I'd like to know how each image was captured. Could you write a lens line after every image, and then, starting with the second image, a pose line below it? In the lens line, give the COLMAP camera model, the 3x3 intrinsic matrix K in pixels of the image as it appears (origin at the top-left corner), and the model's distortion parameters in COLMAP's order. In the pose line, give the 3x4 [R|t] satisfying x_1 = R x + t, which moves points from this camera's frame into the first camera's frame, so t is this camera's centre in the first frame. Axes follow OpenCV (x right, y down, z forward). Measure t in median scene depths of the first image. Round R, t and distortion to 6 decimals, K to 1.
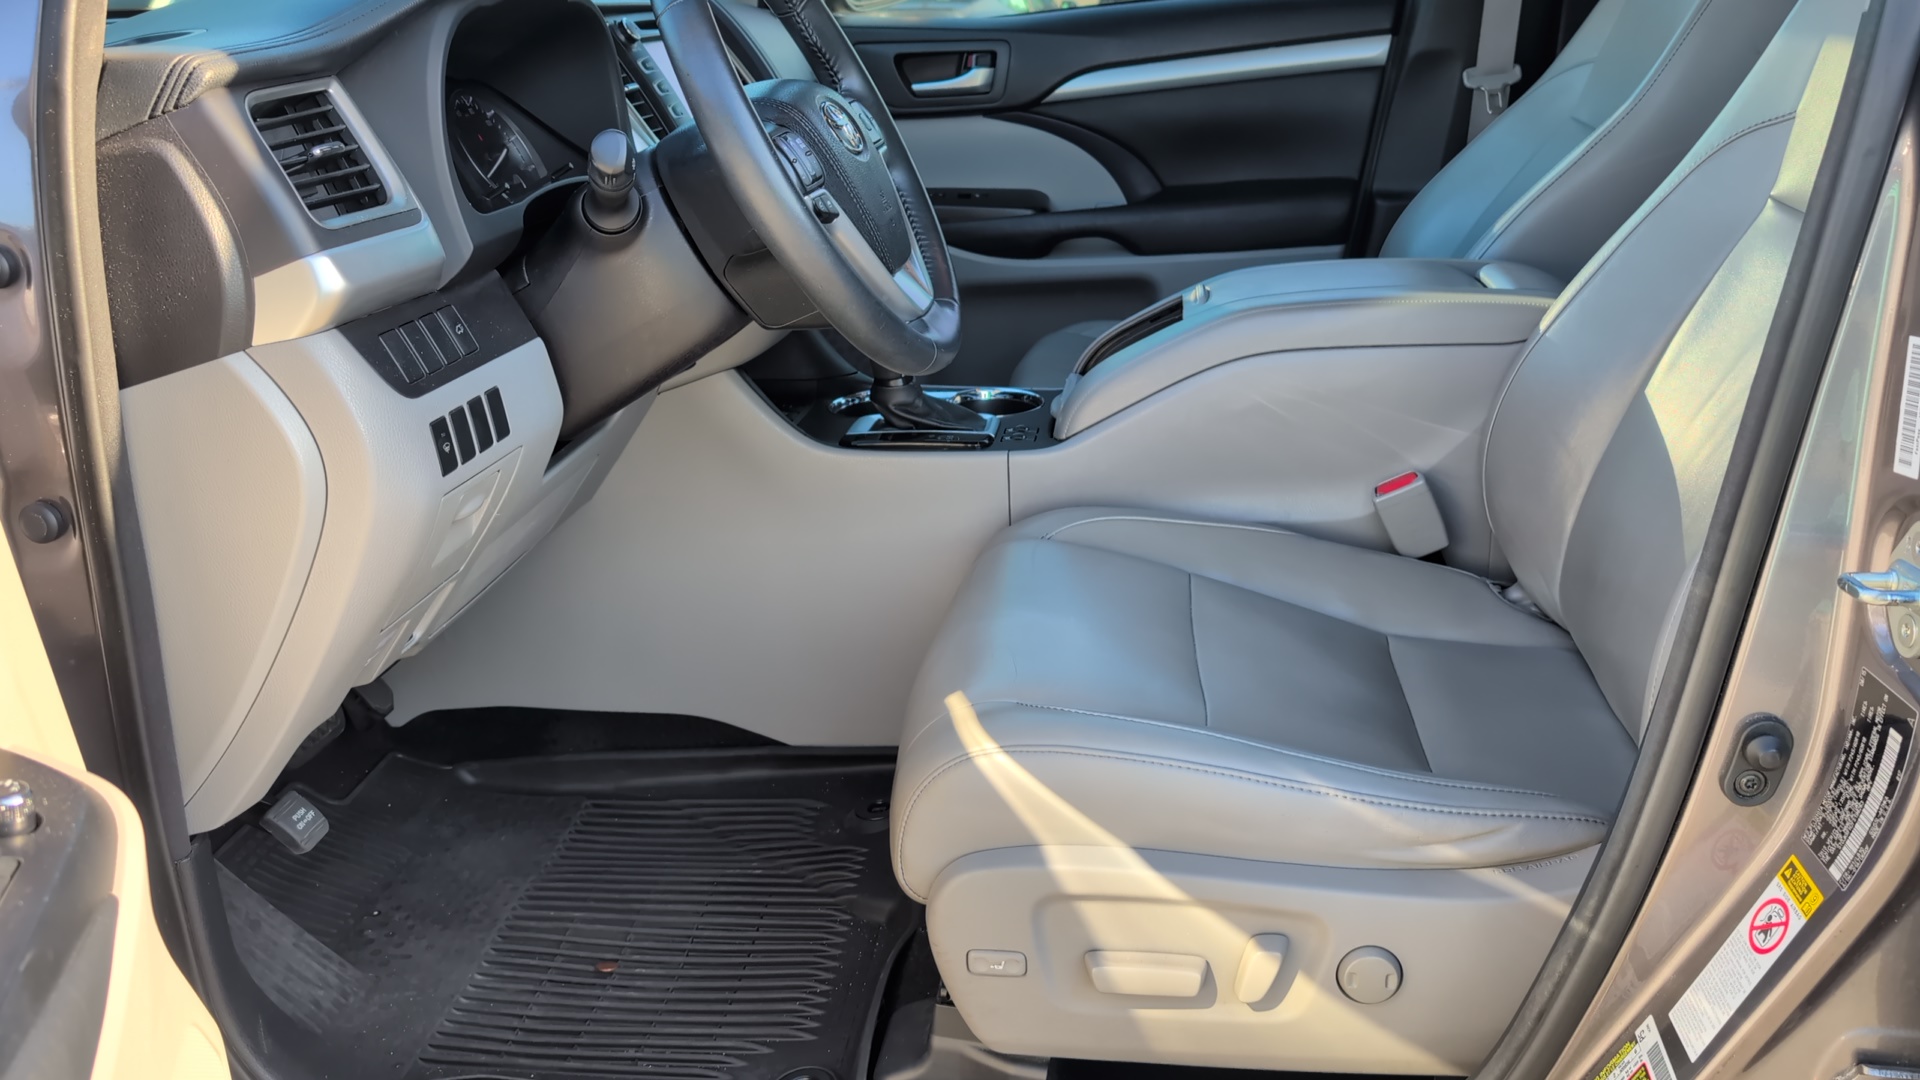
lens RADIAL K [[1618.7, 0, 960.0], [0, 1618.7, 540.0], [0, 0, 1]] dist [0.004337, 0.002407]
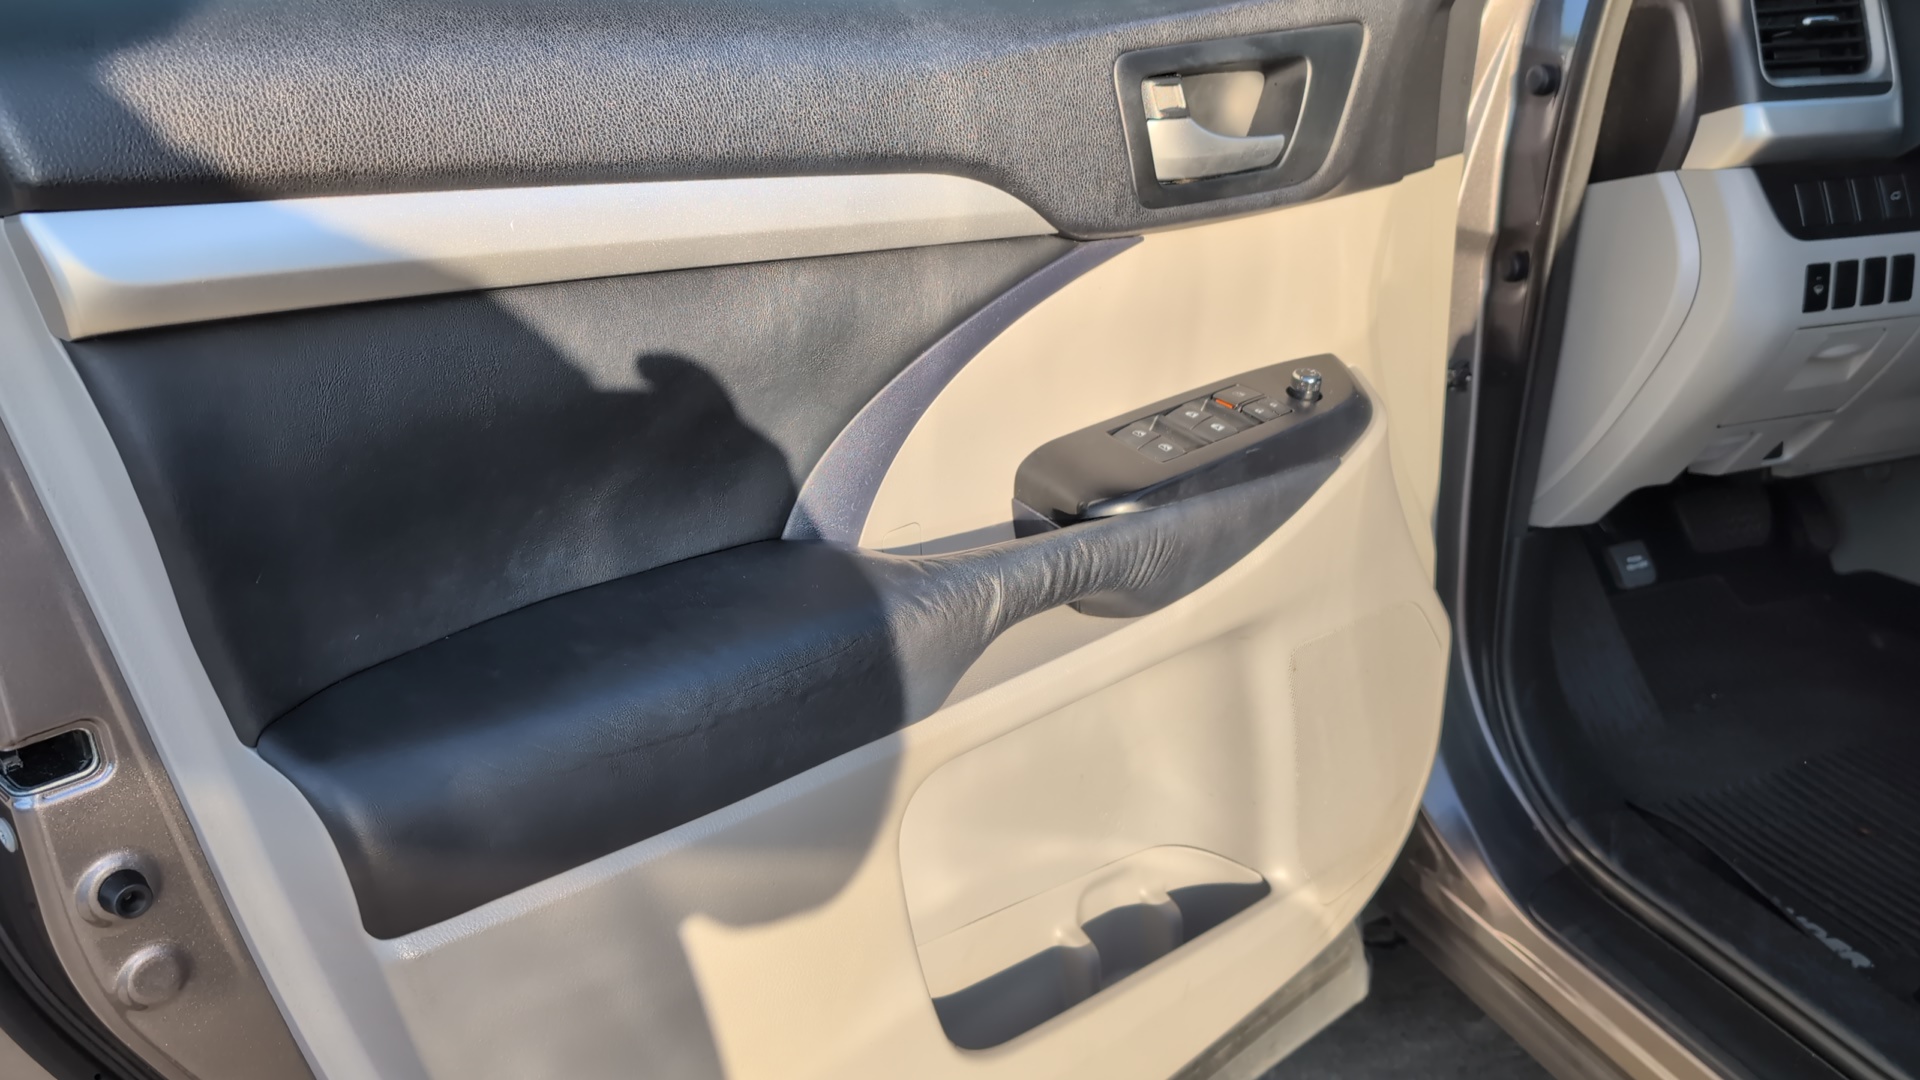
lens RADIAL K [[1618.7, 0, 960.0], [0, 1618.7, 540.0], [0, 0, 1]] dist [0.004337, 0.002407]
pose [[0.497914, 0.365083, -0.786636, 0.355687], [-0.289840, 0.924967, 0.245824, 0.001638], [0.817358, 0.105599, 0.566370, -0.142112]]
